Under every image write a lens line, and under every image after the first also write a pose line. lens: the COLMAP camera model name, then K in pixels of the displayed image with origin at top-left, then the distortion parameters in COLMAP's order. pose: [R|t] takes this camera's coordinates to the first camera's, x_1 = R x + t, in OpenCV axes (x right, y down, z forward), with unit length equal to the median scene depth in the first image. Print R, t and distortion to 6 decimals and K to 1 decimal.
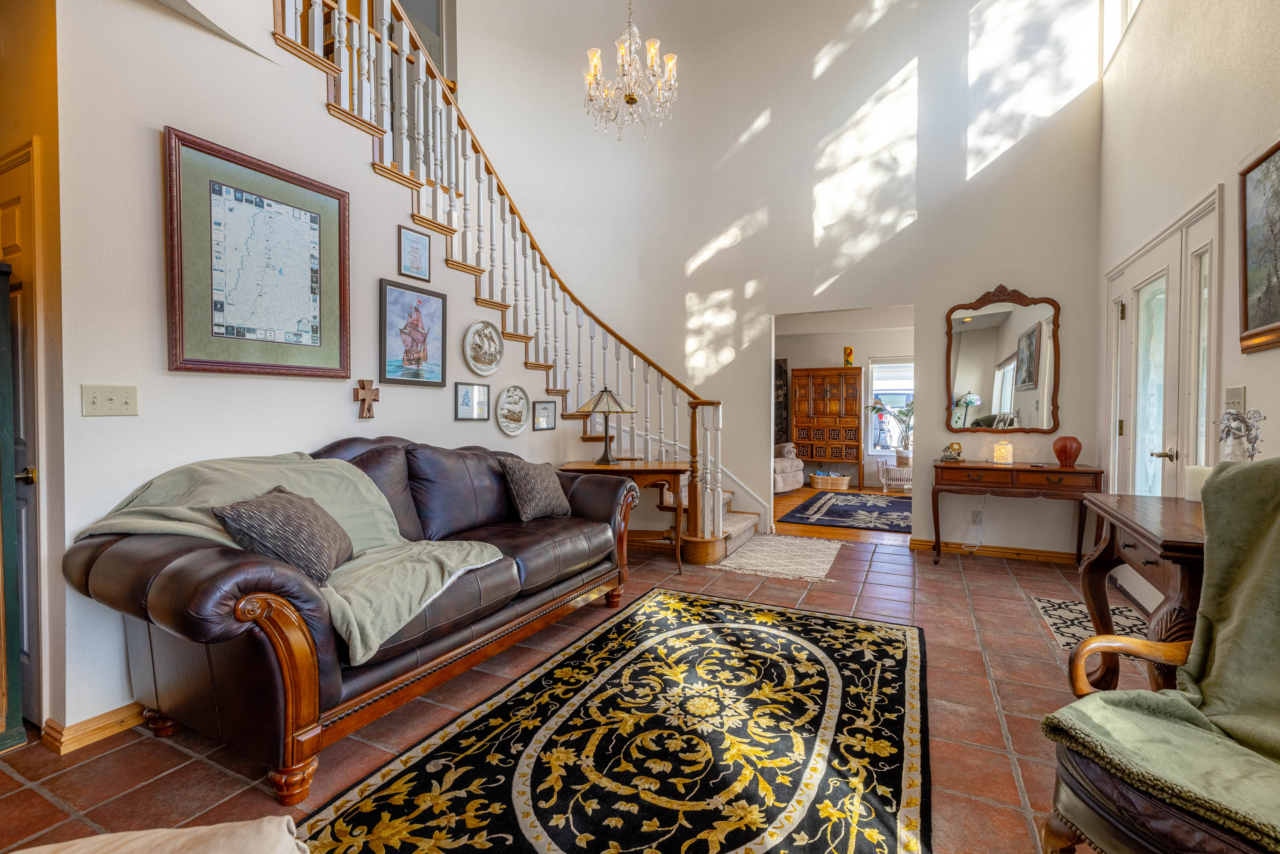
lens RADIAL K [[573.8, 0, 638.3], [0, 573.8, 418.1], [0, 0, 1]] dist [-0.000040, 0.000278]
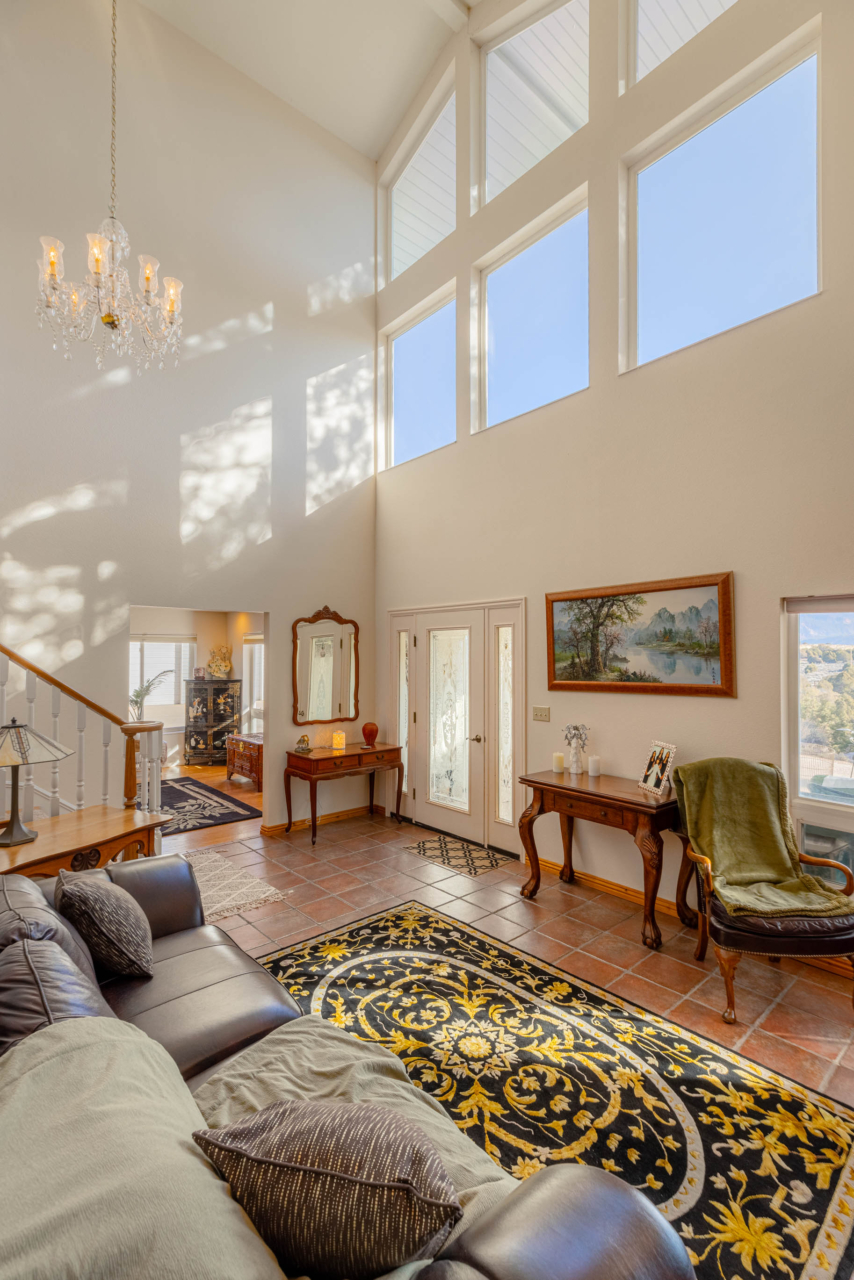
lens RADIAL K [[573.8, 0, 427.4], [0, 573.8, 651.8], [0, 0, 1]] dist [-0.000040, 0.000278]
pose [[0.369076, 0.010473, 0.929340, -0.823658], [0.007739, 0.999867, -0.014341, -0.200207], [-0.929367, 0.012485, 0.368946, 0.595446]]
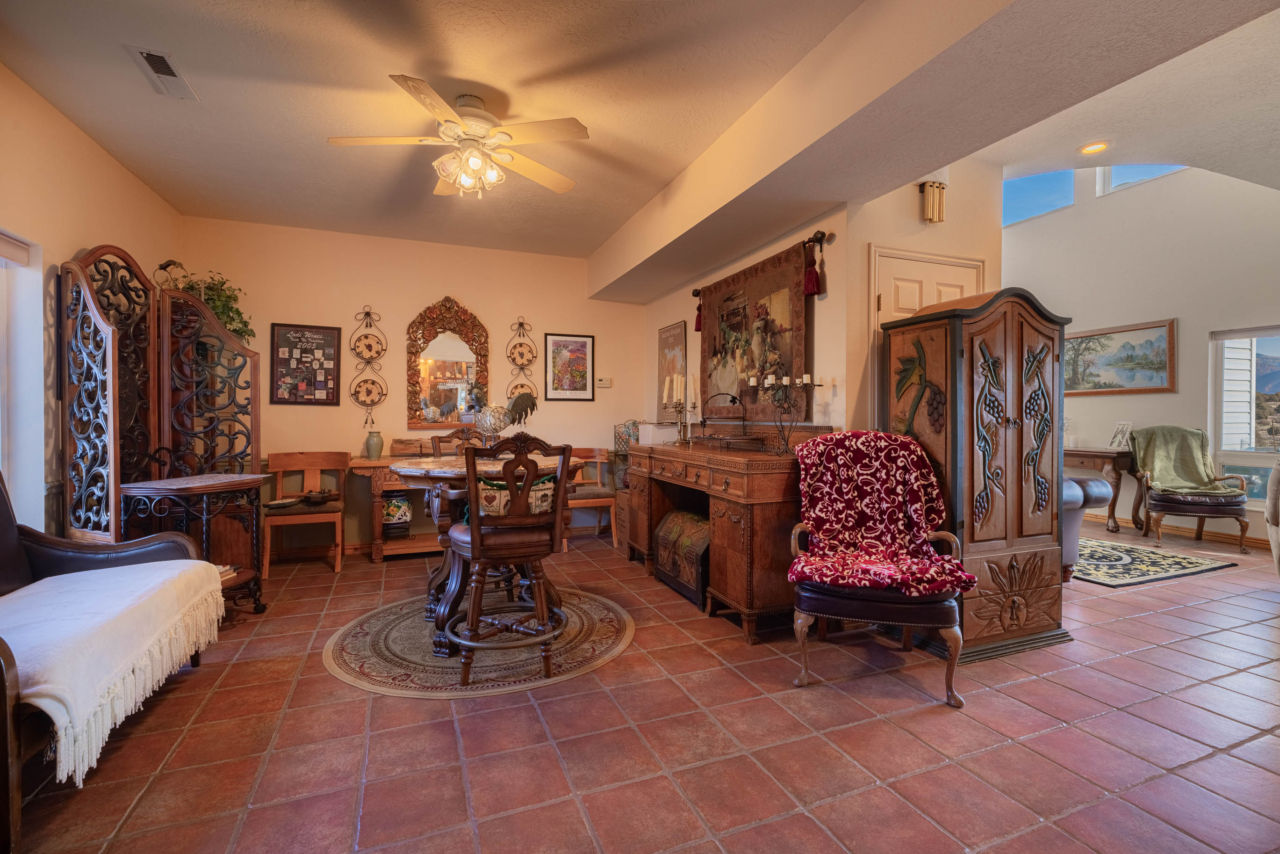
lens RADIAL K [[573.8, 0, 635.0], [0, 573.8, 426.0], [0, 0, 1]] dist [-0.000040, 0.000278]
pose [[0.672235, -0.008758, 0.740286, -2.352374], [0.005277, 0.999961, 0.007039, -0.011202], [-0.740319, -0.000826, 0.672256, 0.487263]]
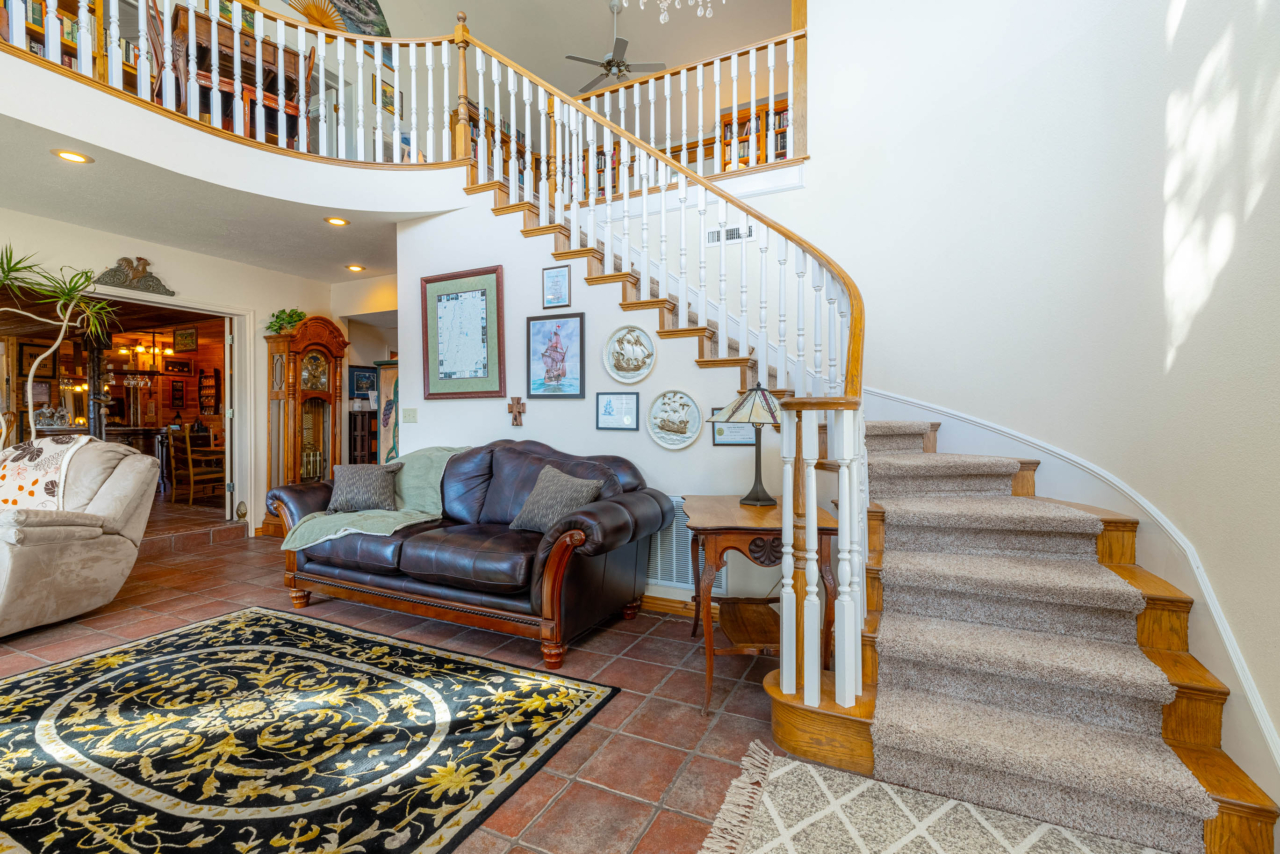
lens RADIAL K [[573.8, 0, 639.8], [0, 573.8, 420.5], [0, 0, 1]] dist [-0.000040, 0.000278]
pose [[0.011376, 0.005292, -0.999921, 1.013638], [-0.009926, 0.999937, 0.005179, -0.025481], [0.999886, 0.009867, 0.011428, 1.491001]]
